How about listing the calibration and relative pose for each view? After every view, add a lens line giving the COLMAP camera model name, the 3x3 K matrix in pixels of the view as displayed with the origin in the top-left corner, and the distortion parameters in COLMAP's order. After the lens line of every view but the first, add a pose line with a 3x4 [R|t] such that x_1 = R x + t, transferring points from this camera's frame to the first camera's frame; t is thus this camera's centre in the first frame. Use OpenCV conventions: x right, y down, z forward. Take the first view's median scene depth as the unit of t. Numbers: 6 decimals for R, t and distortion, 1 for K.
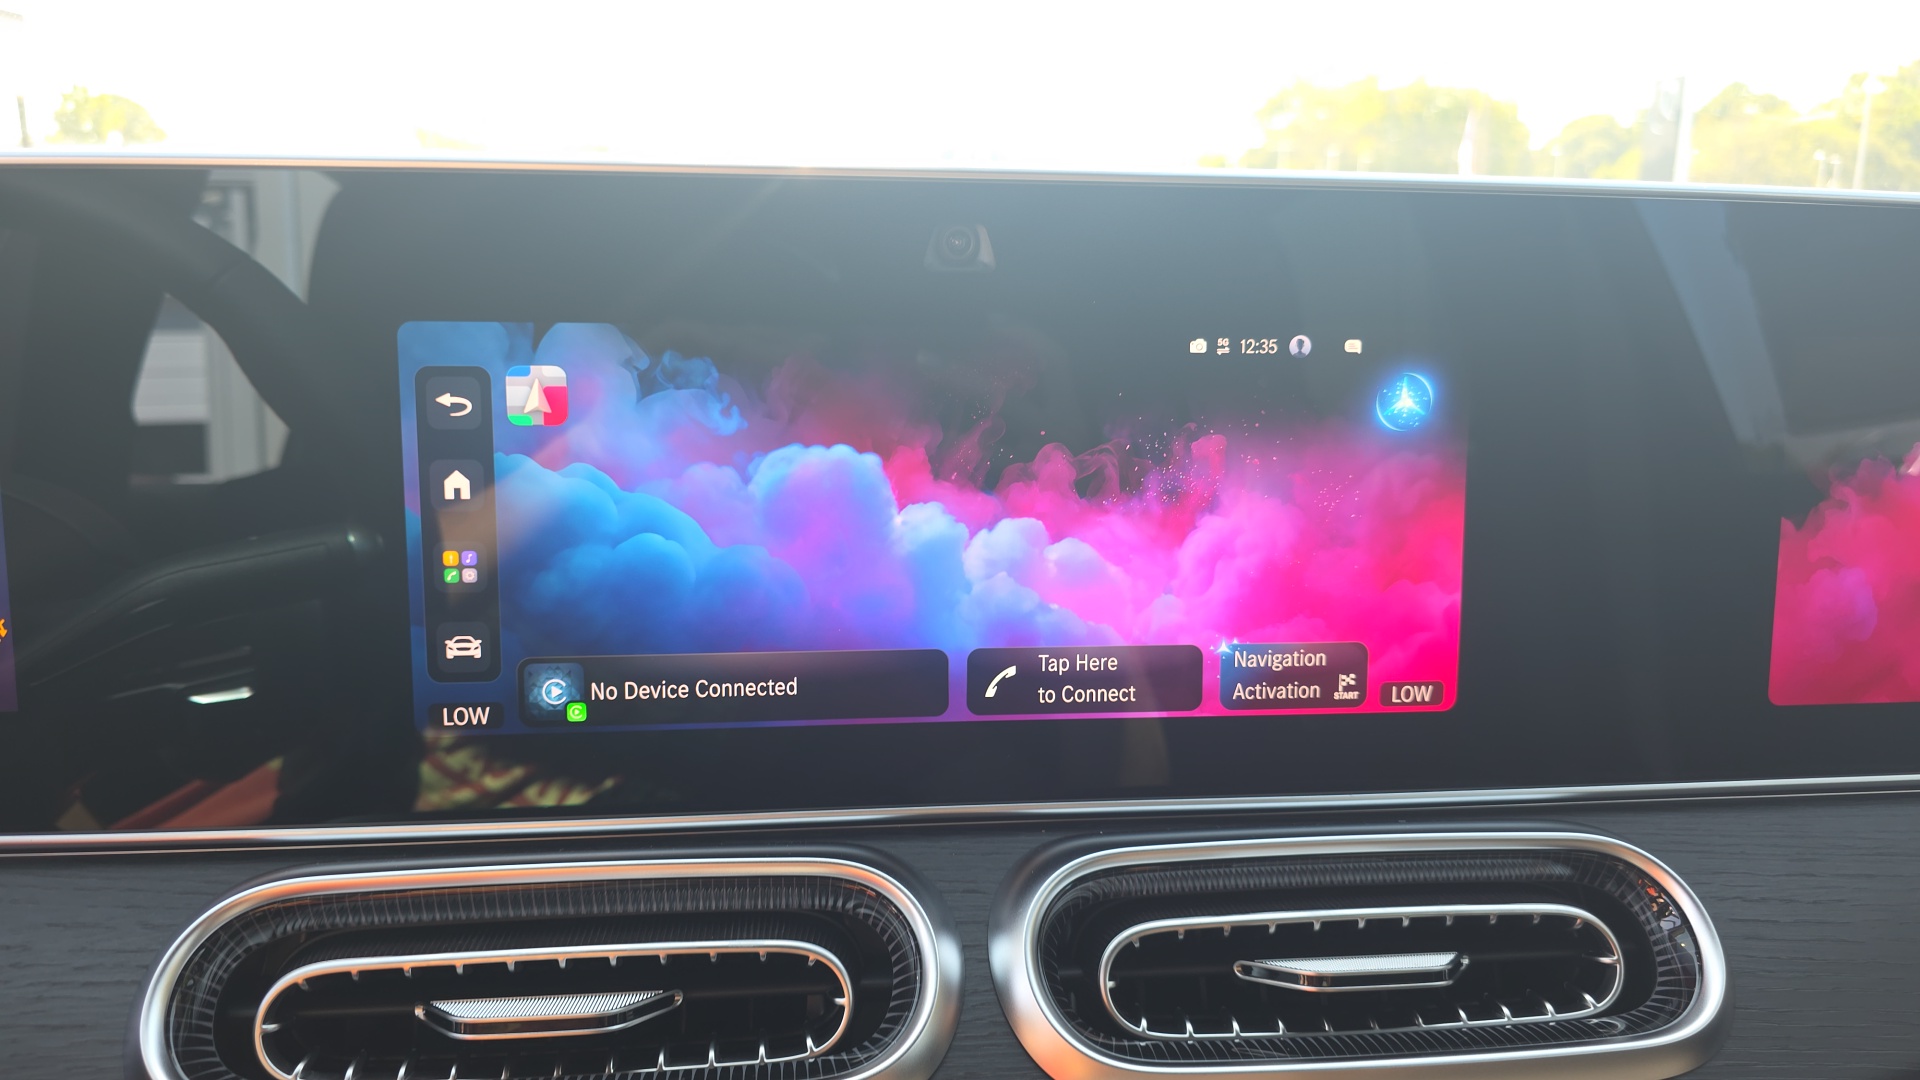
lens RADIAL K [[1310.7, 0, 962.1], [0, 1310.7, 533.3], [0, 0, 1]] dist [0.052783, -0.065975]
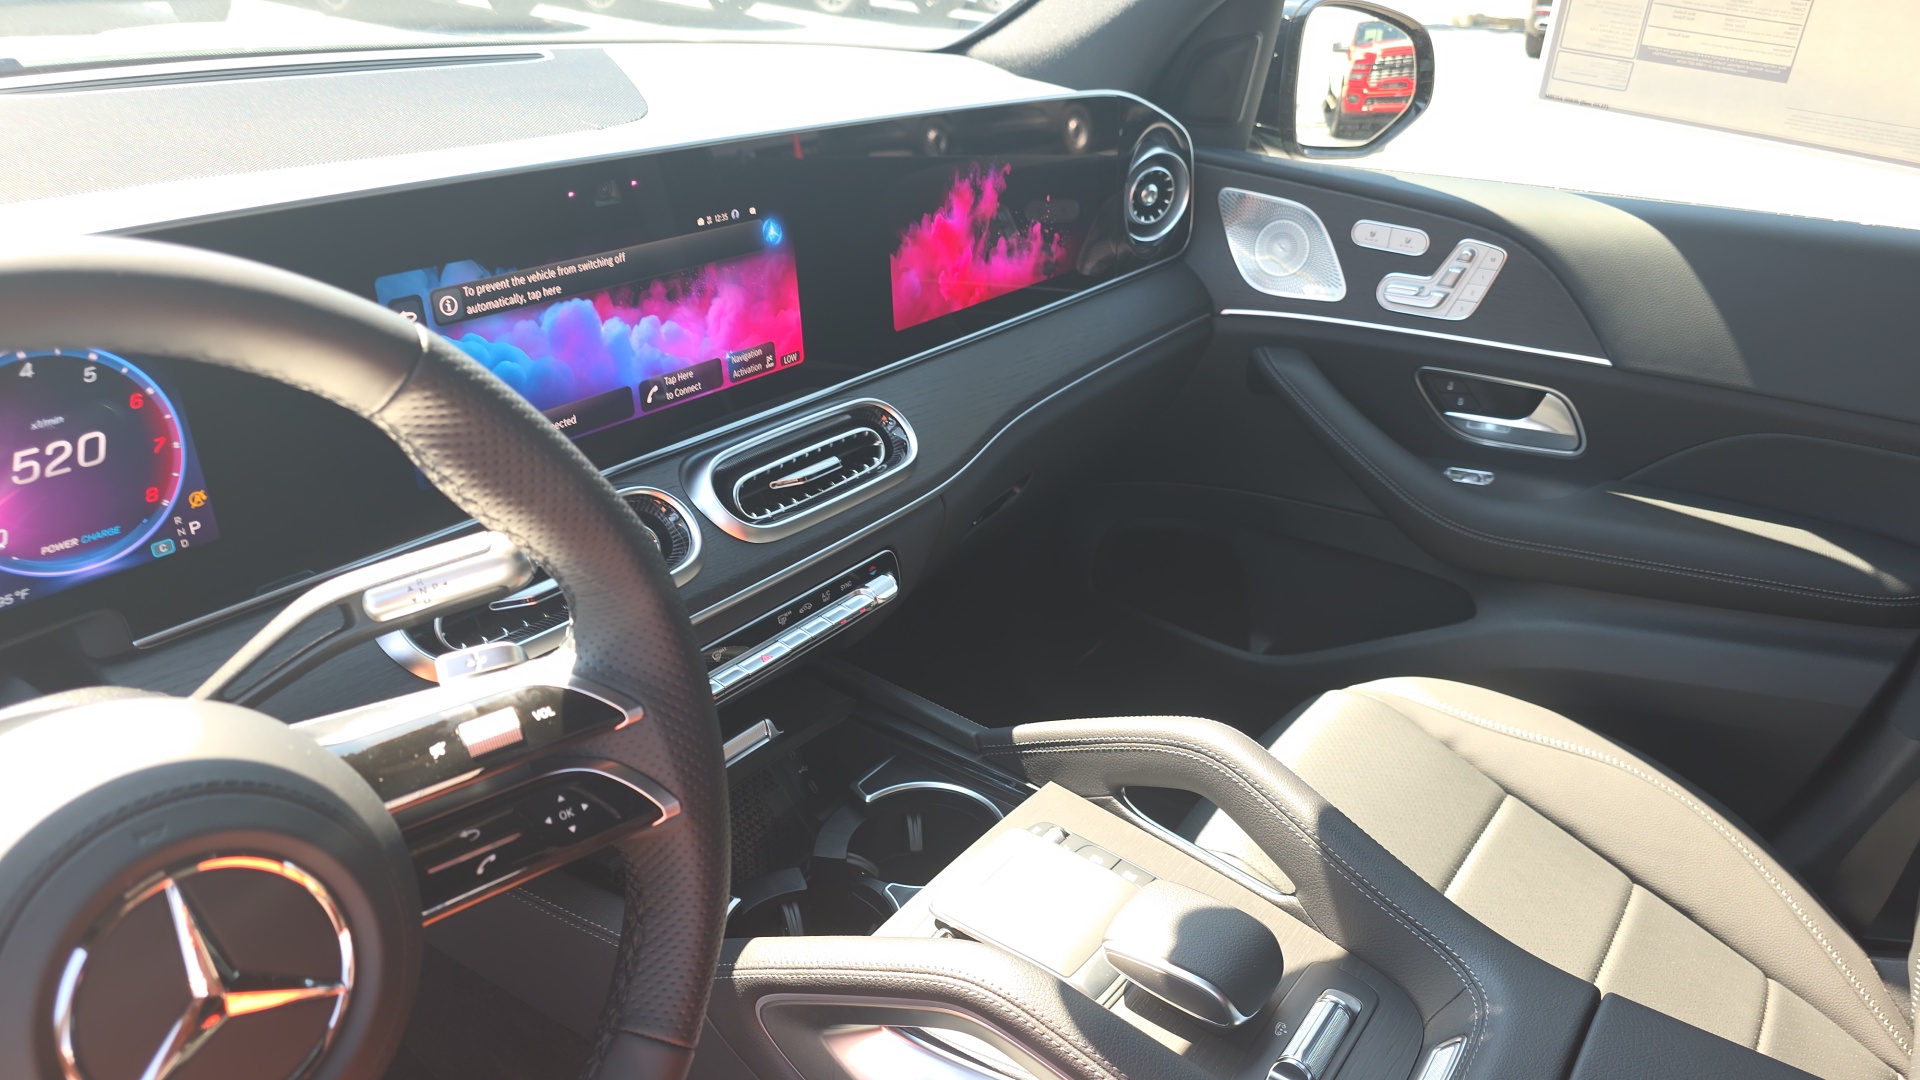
lens RADIAL K [[1310.7, 0, 986.4], [0, 1310.7, 553.3], [0, 0, 1]] dist [0.052783, -0.065975]
pose [[0.662911, -0.317425, 0.678079, -1.191797], [0.107300, 0.936607, 0.333548, -0.313401], [-0.740970, -0.148355, 0.654947, -0.884850]]
